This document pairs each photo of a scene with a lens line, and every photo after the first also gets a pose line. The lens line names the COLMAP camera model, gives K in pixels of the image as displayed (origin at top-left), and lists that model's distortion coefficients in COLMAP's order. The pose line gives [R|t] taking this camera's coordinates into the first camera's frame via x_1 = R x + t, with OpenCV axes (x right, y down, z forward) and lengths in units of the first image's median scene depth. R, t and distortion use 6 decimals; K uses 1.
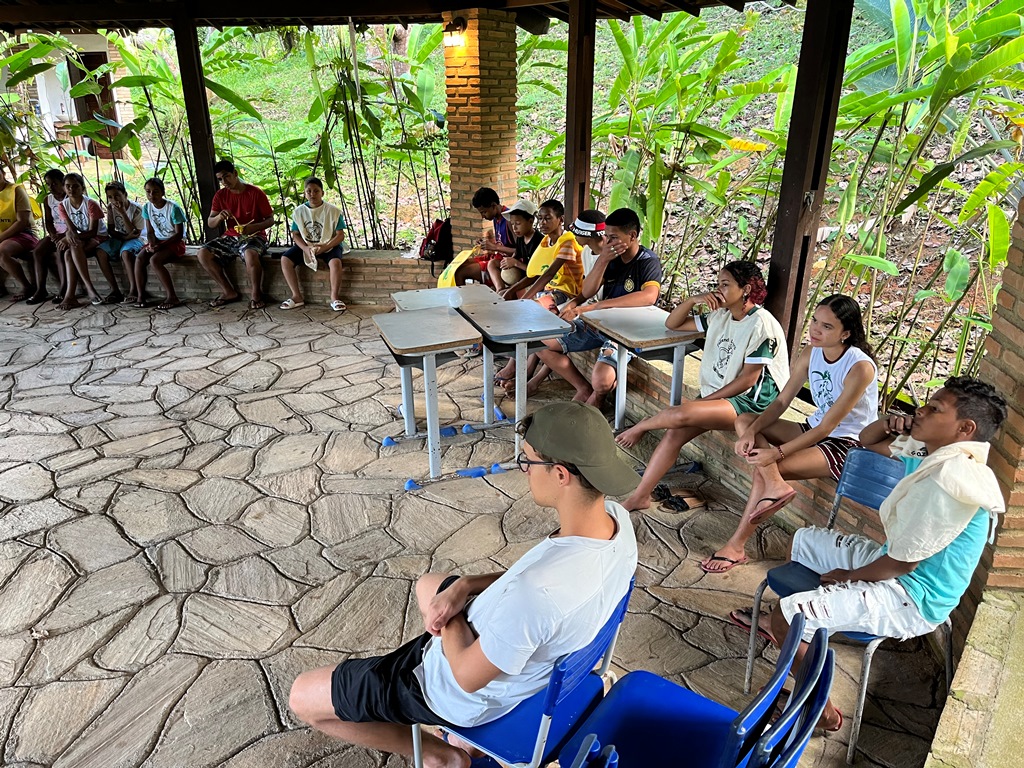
lens RADIAL K [[777.6, 0, 515.6], [0, 777.6, 391.0], [0, 0, 1]] dist [0.073355, -0.097444]
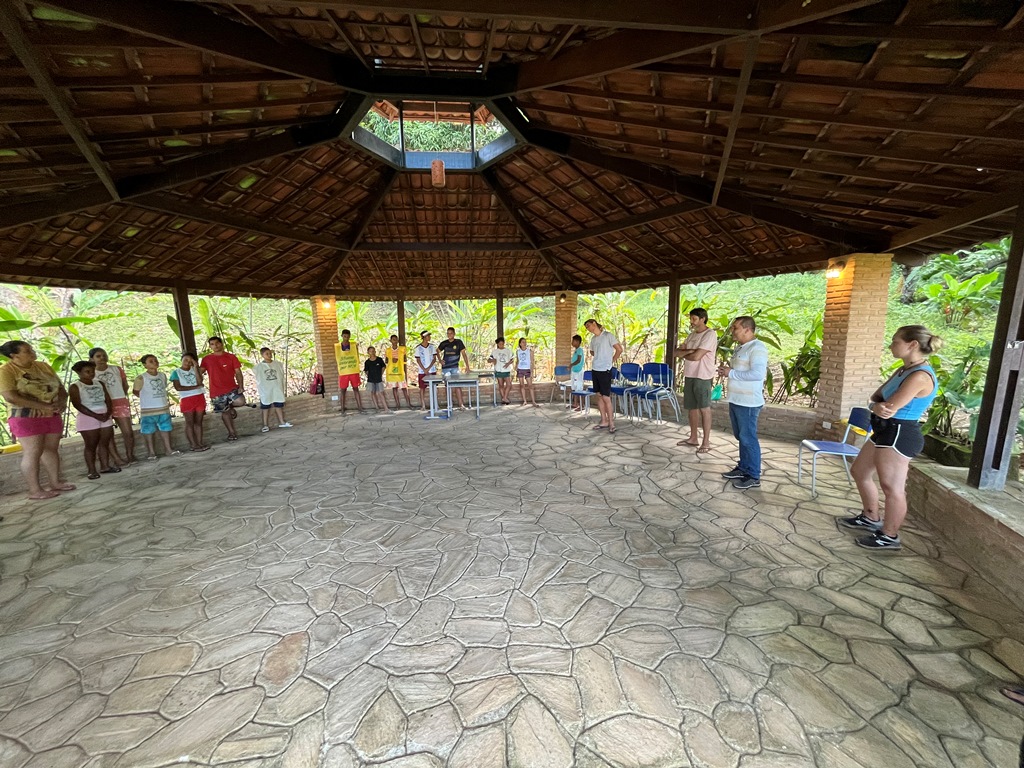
lens RADIAL K [[415.9, 0, 509.0], [0, 415.9, 383.9], [0, 0, 1]] dist [-0.003546, 0.000656]
pose [[0.280770, -0.129557, 0.950991, -1.180976], [0.384534, 0.923030, 0.012218, 0.003634], [-0.879376, 0.362258, 0.308979, 0.137242]]
